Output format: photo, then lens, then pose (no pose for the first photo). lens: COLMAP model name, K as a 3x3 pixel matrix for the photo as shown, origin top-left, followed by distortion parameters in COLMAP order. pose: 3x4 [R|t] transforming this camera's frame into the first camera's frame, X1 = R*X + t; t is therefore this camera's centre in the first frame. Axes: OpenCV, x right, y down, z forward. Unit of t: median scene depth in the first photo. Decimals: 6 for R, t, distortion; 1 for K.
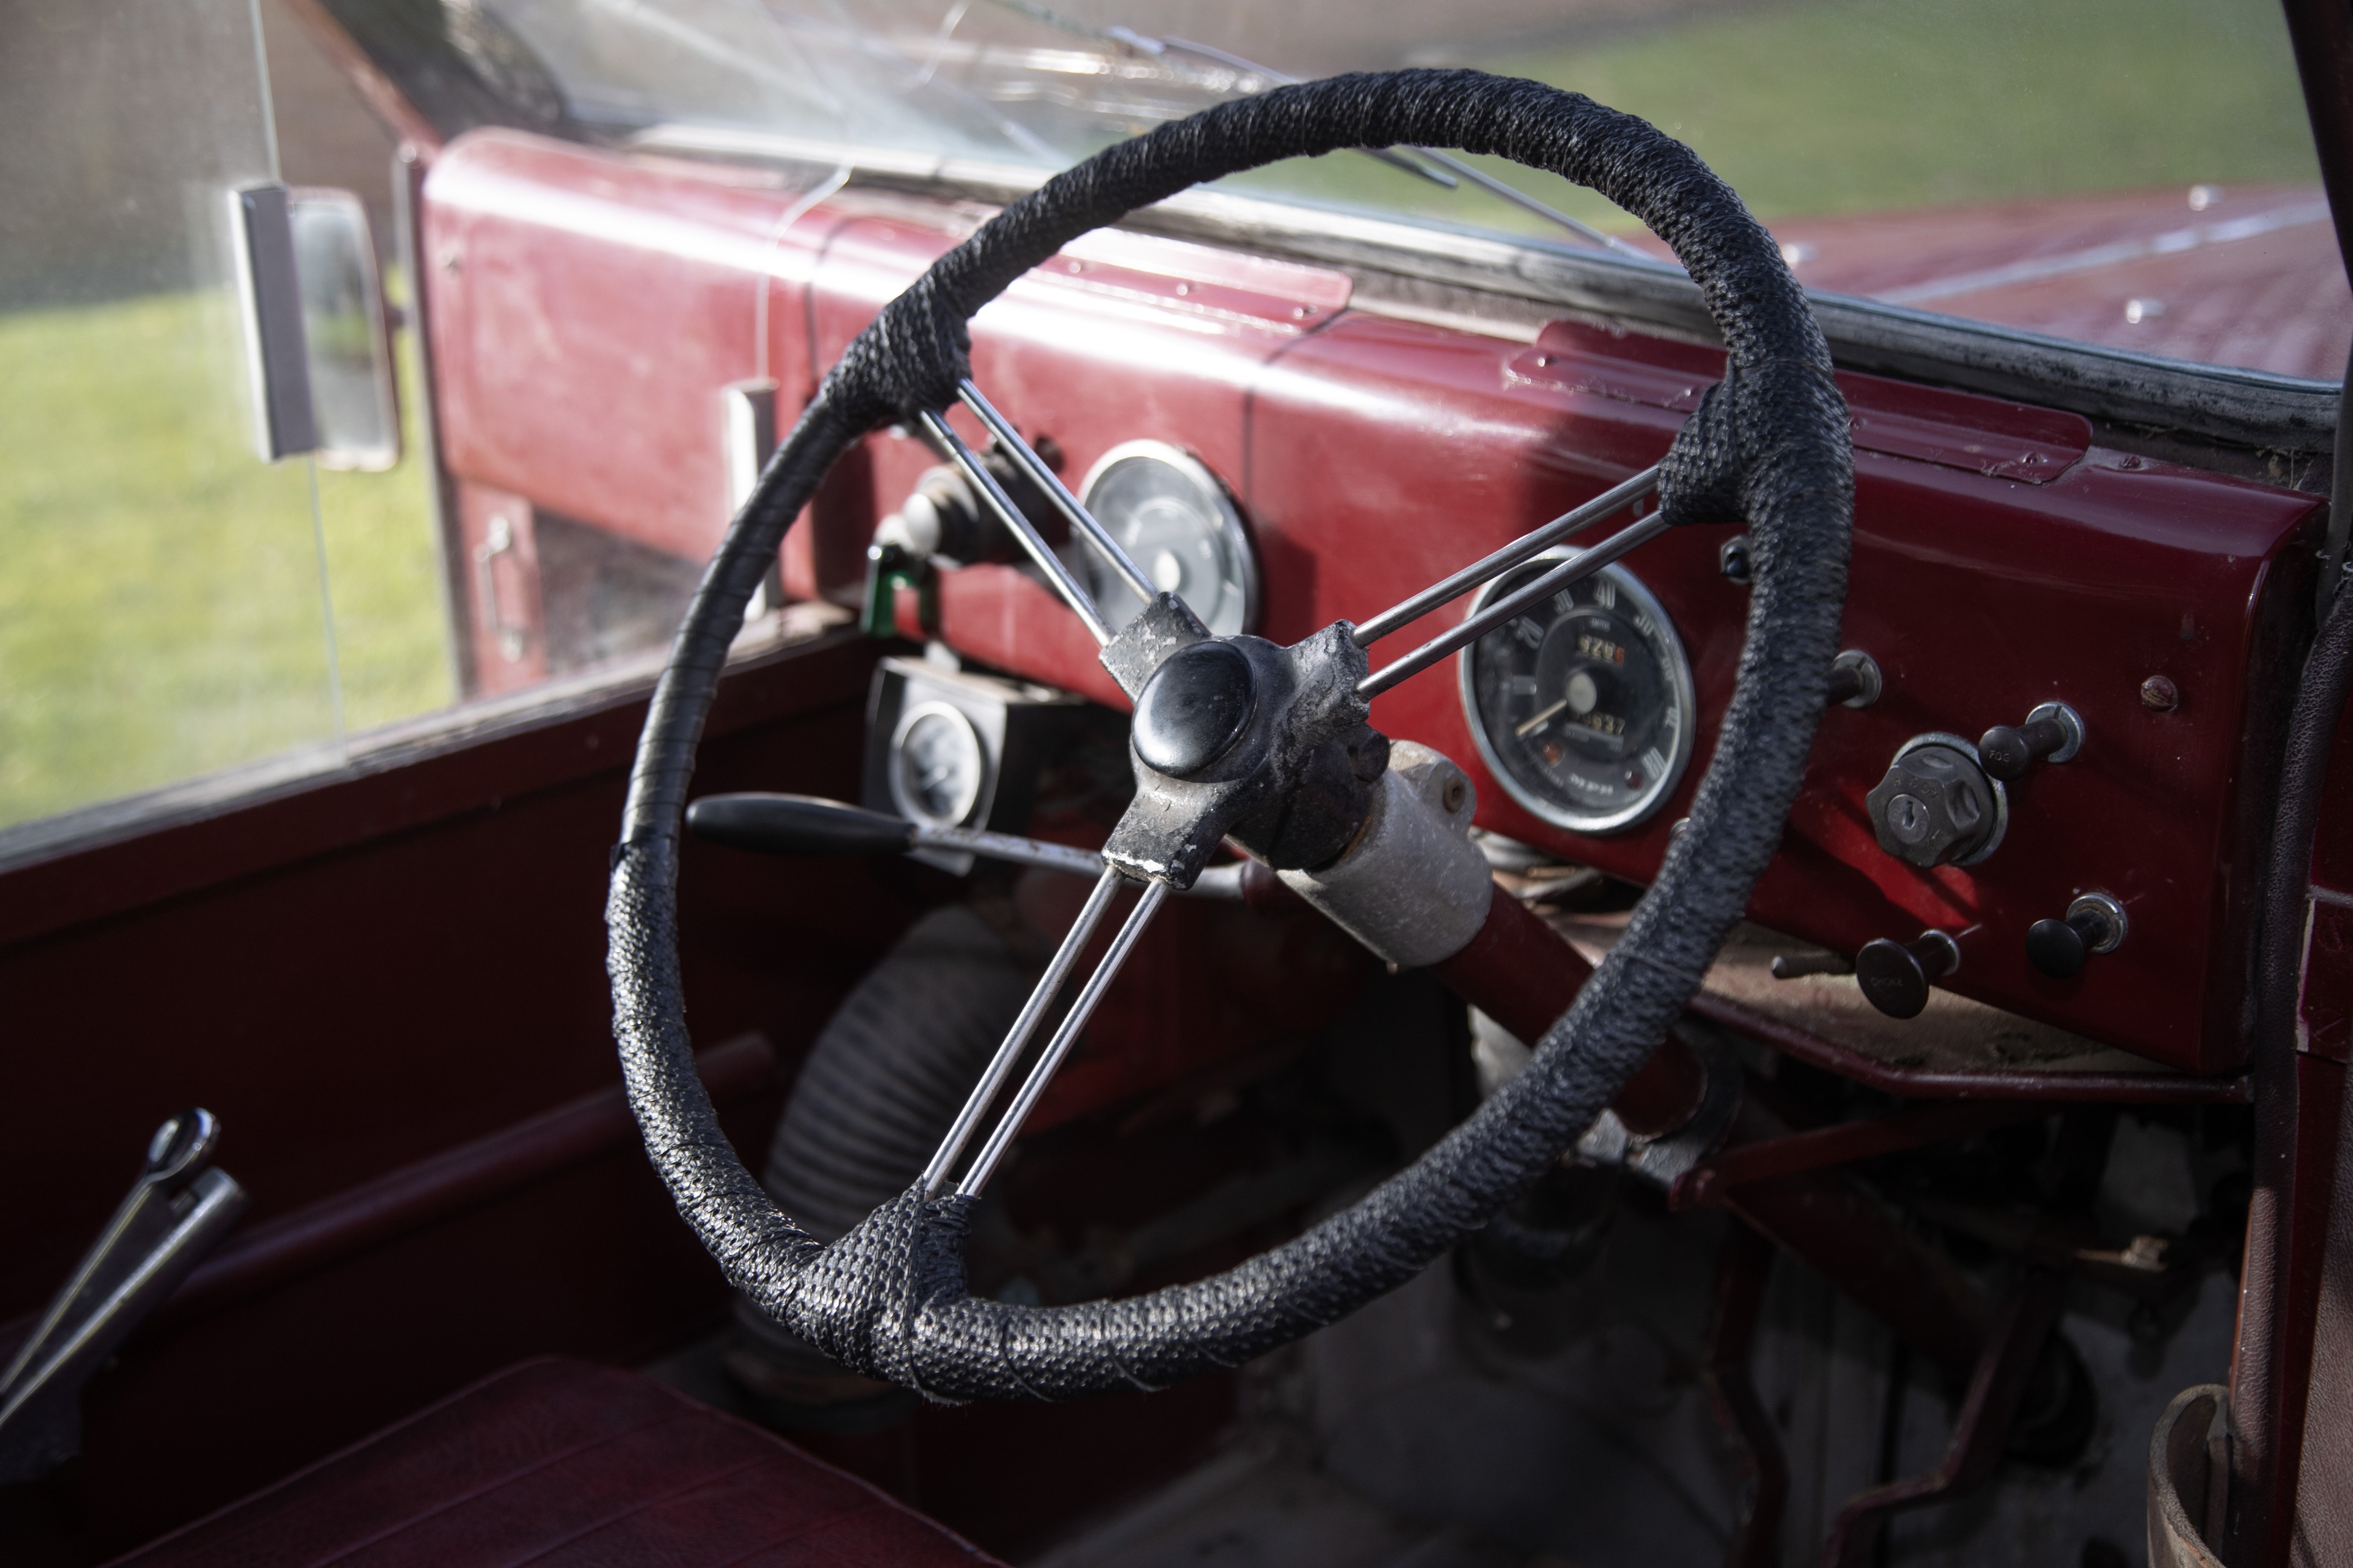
lens RADIAL K [[3114.3, 0, 1176.5], [0, 3114.3, 784.0], [0, 0, 1]] dist [0.001635, 0.001260]
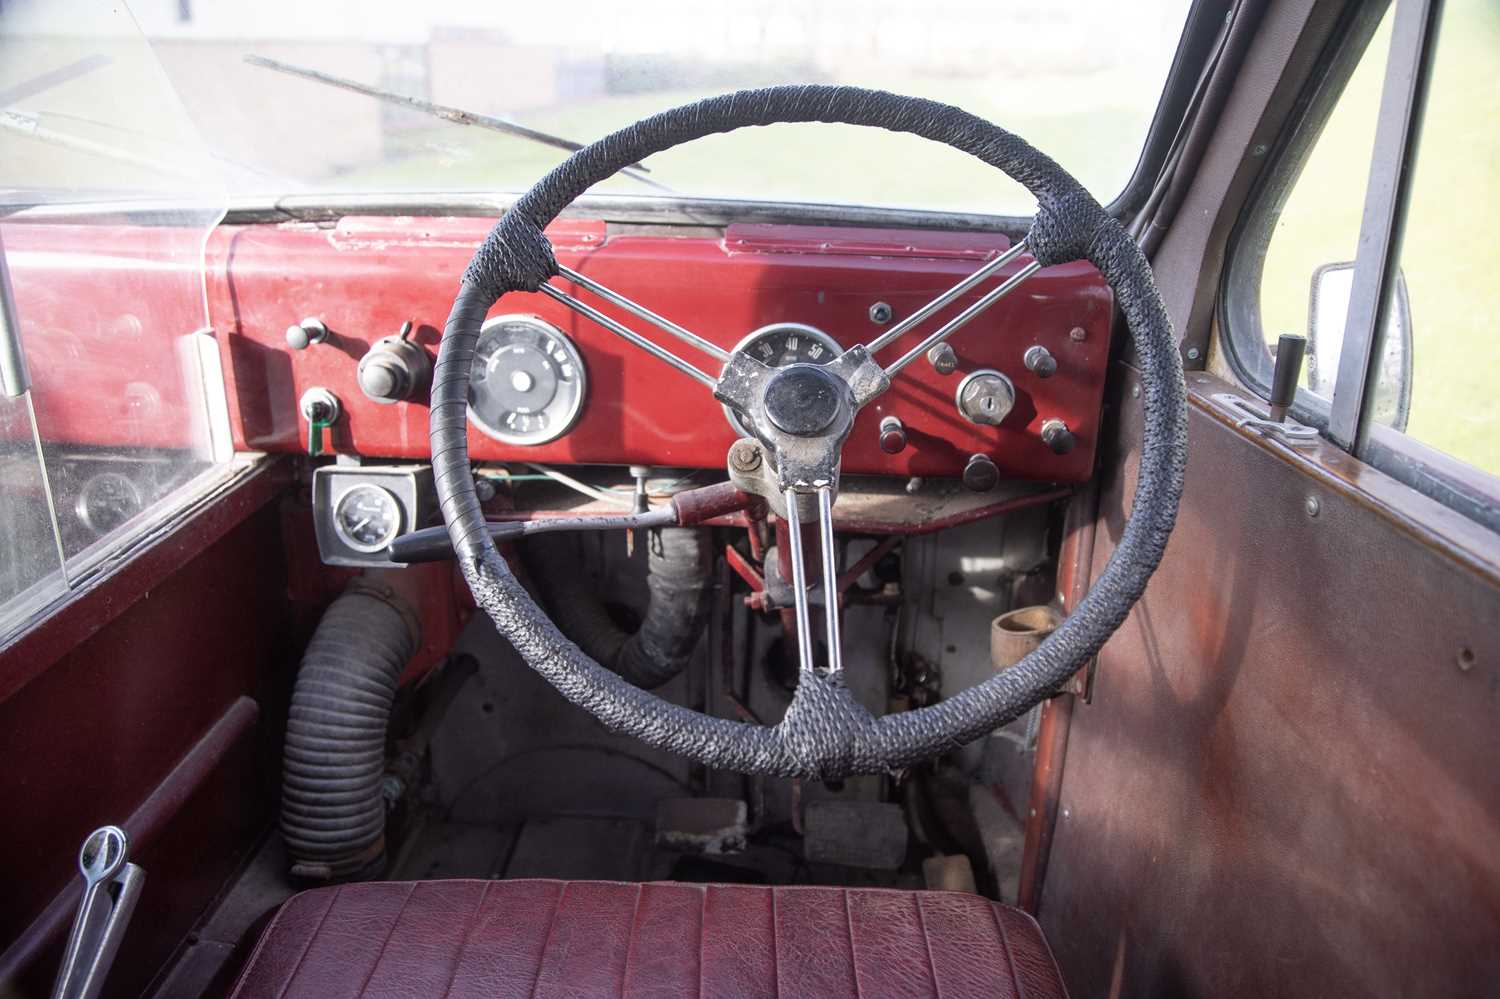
lens RADIAL K [[1110.0, 0, 750.0], [0, 1110.0, 499.5], [0, 0, 1]] dist [-0.090329, 0.000021]
pose [[0.719631, -0.214631, 0.660353, -0.446349], [0.215928, 0.973048, 0.080953, -0.025672], [-0.659930, 0.084333, 0.746580, 0.469468]]
